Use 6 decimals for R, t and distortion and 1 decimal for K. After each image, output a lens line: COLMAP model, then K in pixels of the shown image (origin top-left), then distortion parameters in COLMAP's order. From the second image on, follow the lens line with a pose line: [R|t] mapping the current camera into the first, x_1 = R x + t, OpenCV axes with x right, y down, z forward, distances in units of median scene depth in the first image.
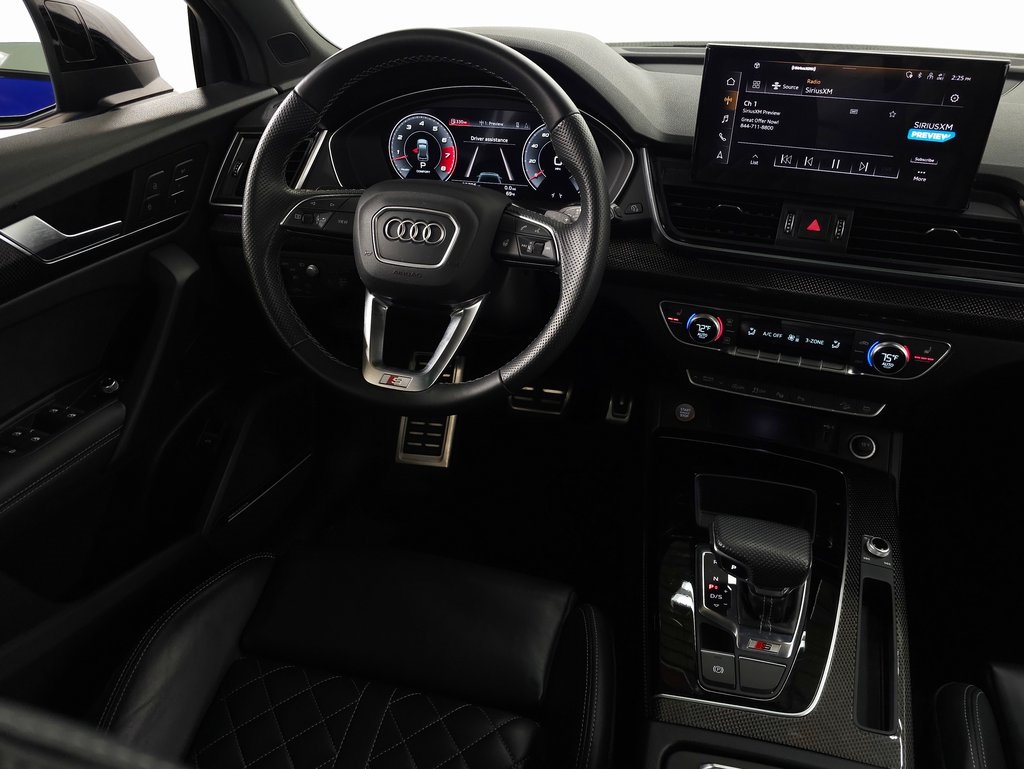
lens RADIAL K [[706.4, 0, 530.2], [0, 706.4, 365.8], [0, 0, 1]] dist [0.047829, -0.085643]
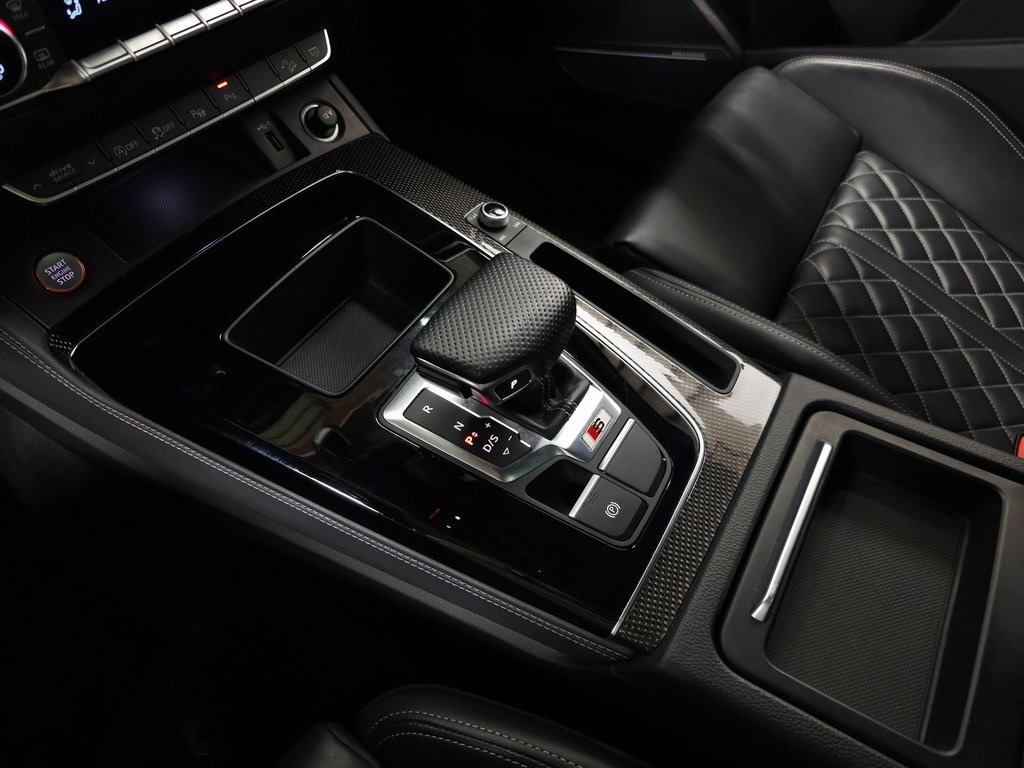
lens RADIAL K [[691.2, 0, 508.2], [0, 691.2, 356.8], [0, 0, 1]] dist [-0.001123, 0.001054]
pose [[0.278333, -0.732895, 0.620803, -0.021841], [0.452826, 0.670132, 0.588109, -0.033633], [-0.847042, 0.117425, 0.518393, 0.592460]]
